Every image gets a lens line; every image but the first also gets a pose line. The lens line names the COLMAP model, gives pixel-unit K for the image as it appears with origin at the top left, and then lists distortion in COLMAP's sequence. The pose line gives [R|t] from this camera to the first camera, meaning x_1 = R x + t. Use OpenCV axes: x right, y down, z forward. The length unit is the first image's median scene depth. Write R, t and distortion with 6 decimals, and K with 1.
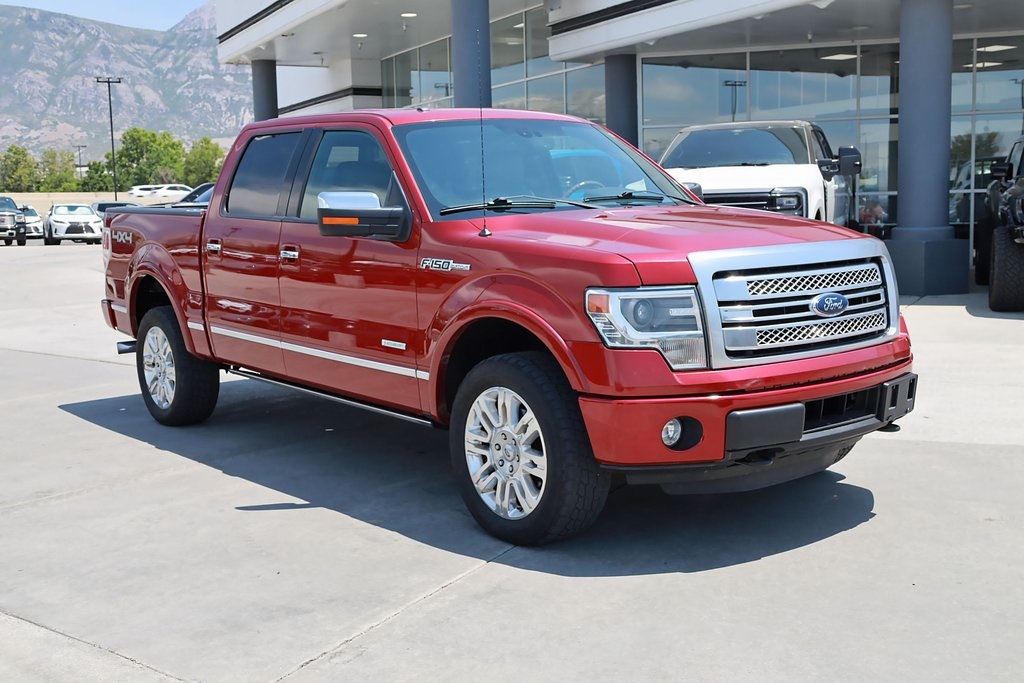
lens RADIAL K [[1236.4, 0, 512.5], [0, 1236.4, 335.9], [0, 0, 1]] dist [0.032640, 0.000000]
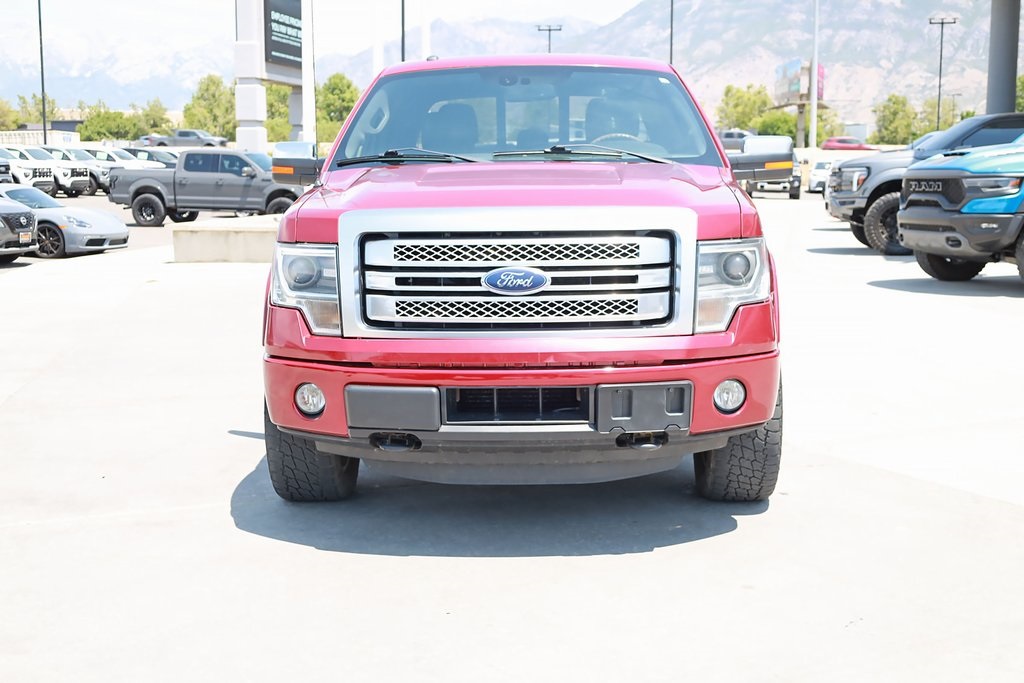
lens RADIAL K [[1386.0, 0, 513.1], [0, 1386.0, 344.2], [0, 0, 1]] dist [-0.003738, 0.000000]
pose [[0.741574, 0.107393, -0.662220, 0.872081], [-0.089399, 0.994120, 0.061106, -0.039359], [0.664888, 0.013887, 0.746814, 0.287522]]
